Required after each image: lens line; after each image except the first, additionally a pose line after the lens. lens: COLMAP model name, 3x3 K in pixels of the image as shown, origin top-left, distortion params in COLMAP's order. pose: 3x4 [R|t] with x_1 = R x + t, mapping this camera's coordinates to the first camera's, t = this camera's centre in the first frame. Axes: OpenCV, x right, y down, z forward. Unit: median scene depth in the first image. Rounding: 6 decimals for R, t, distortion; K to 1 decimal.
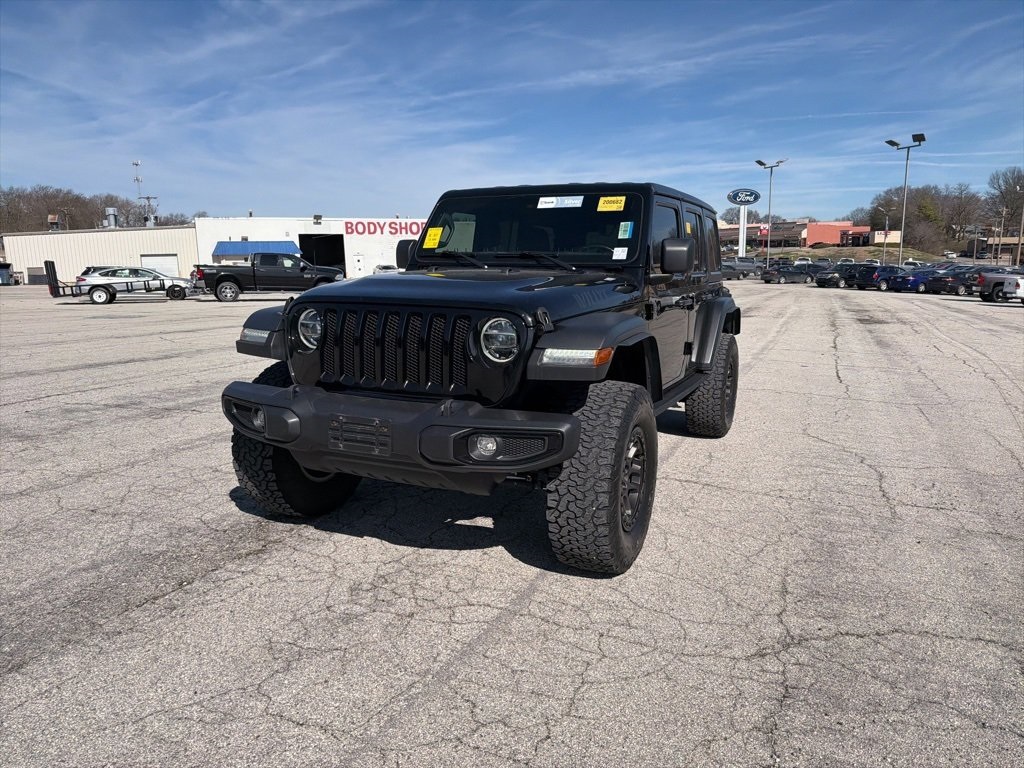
lens RADIAL K [[720.8, 0, 518.0], [0, 720.8, 387.6], [0, 0, 1]] dist [0.031149, -0.042175]
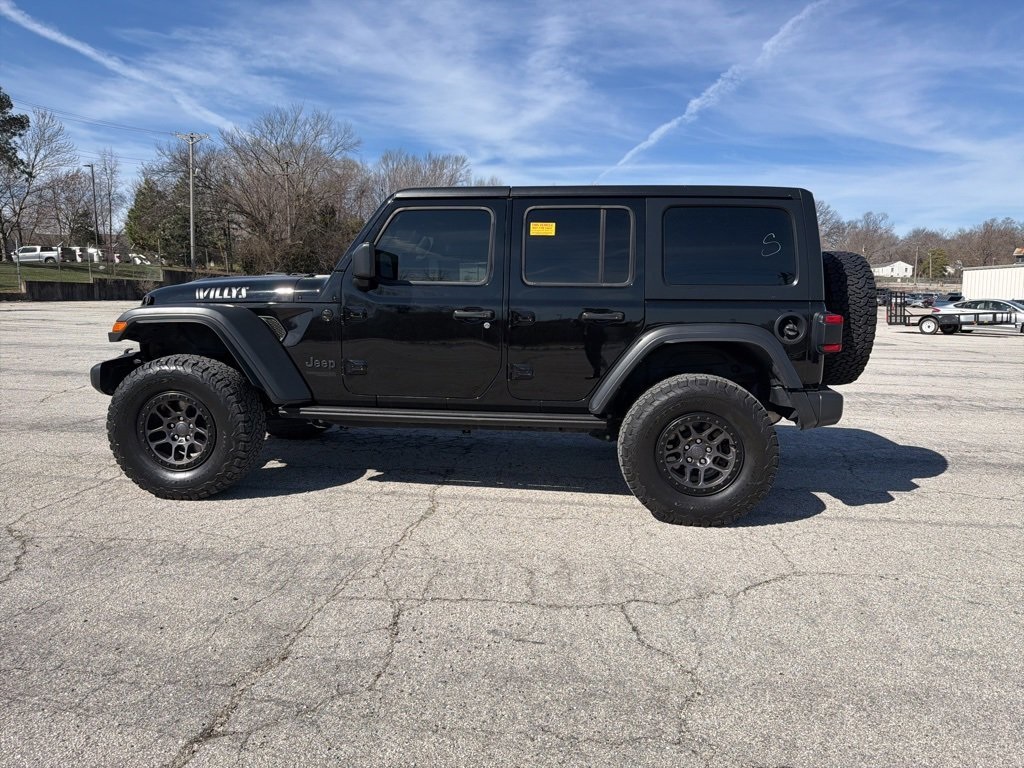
lens RADIAL K [[718.2, 0, 517.2], [0, 718.2, 401.2], [0, 0, 1]] dist [0.033425, -0.043731]
pose [[0.330784, 0.146552, -0.932258, 1.253742], [-0.173151, 0.980523, 0.092701, -0.122097], [0.927686, 0.130757, 0.349717, 0.889288]]
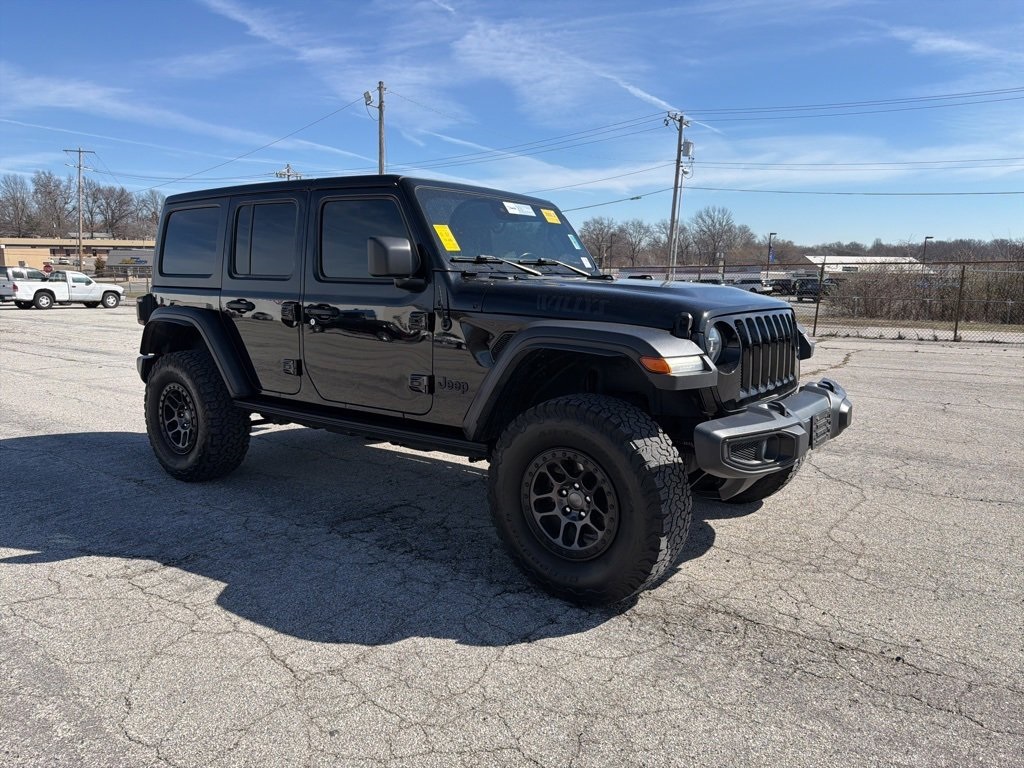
lens RADIAL K [[721.2, 0, 518.4], [0, 721.2, 382.3], [0, 0, 1]] dist [0.031800, -0.043318]
pose [[0.222038, -0.147668, 0.963791, -1.005759], [0.156968, 0.980986, 0.114140, -0.147368], [-0.962320, 0.125941, 0.240995, 0.853044]]
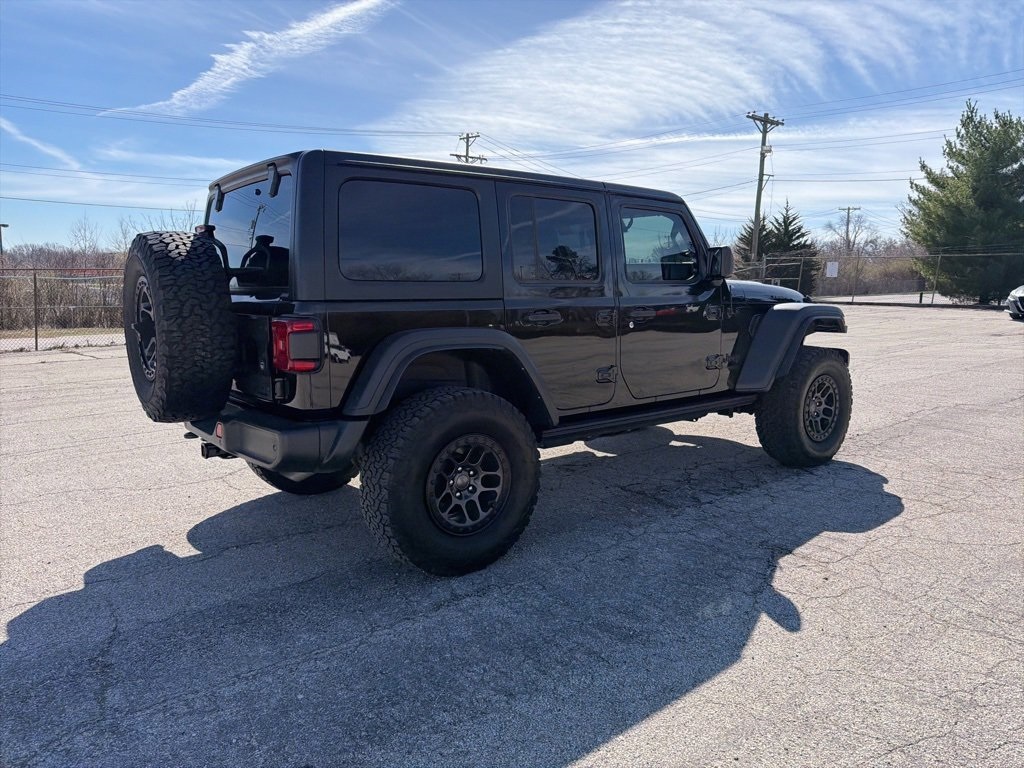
lens RADIAL K [[723.4, 0, 515.4], [0, 723.4, 371.7], [0, 0, 1]] dist [0.031368, -0.048019]
pose [[-0.883608, -0.058294, 0.464585, -0.428421], [0.076753, 0.960765, 0.266531, -0.377357], [-0.461894, 0.271168, -0.844465, 2.295962]]
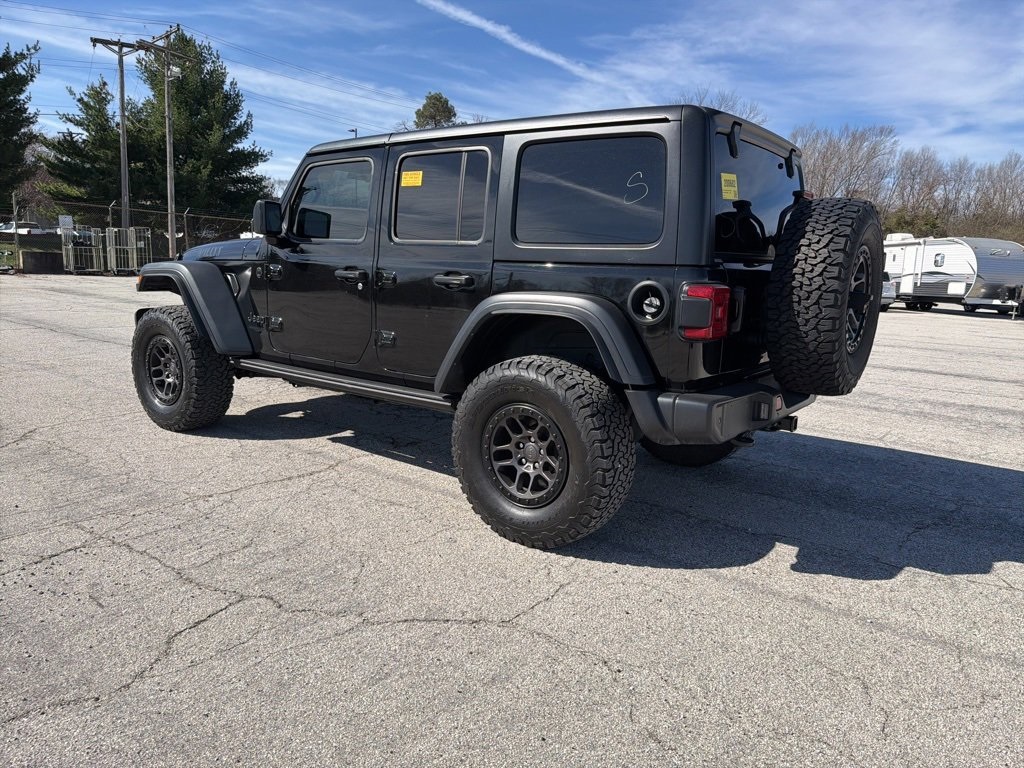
lens RADIAL K [[718.2, 0, 517.2], [0, 718.2, 401.2], [0, 0, 1]] dist [0.033425, -0.043731]
pose [[-0.213817, 0.171074, -0.961778, 1.173341], [-0.199592, 0.956127, 0.214441, -0.225776], [0.956266, 0.237814, -0.170291, 1.586342]]
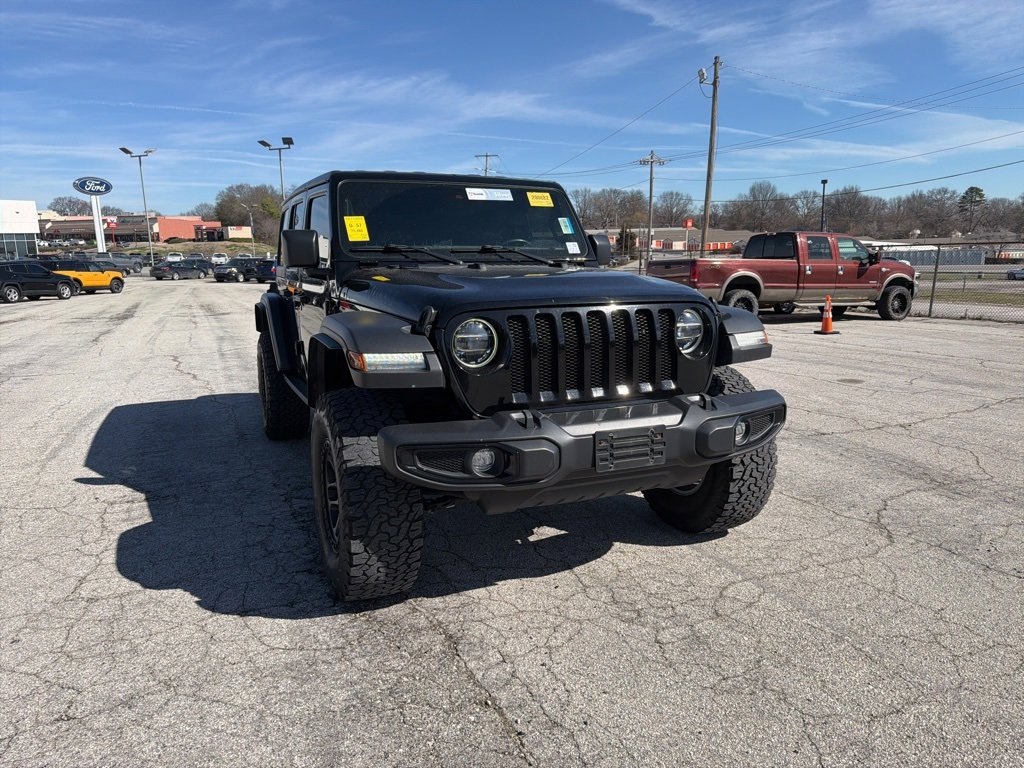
lens RADIAL K [[726.3, 0, 518.9], [0, 726.3, 384.5], [0, 0, 1]] dist [0.002112, -0.008838]
pose [[0.672141, -0.139776, 0.727110, -0.703796], [0.138120, 0.988452, 0.062337, -0.066181], [-0.727426, 0.058529, 0.683685, 0.349354]]
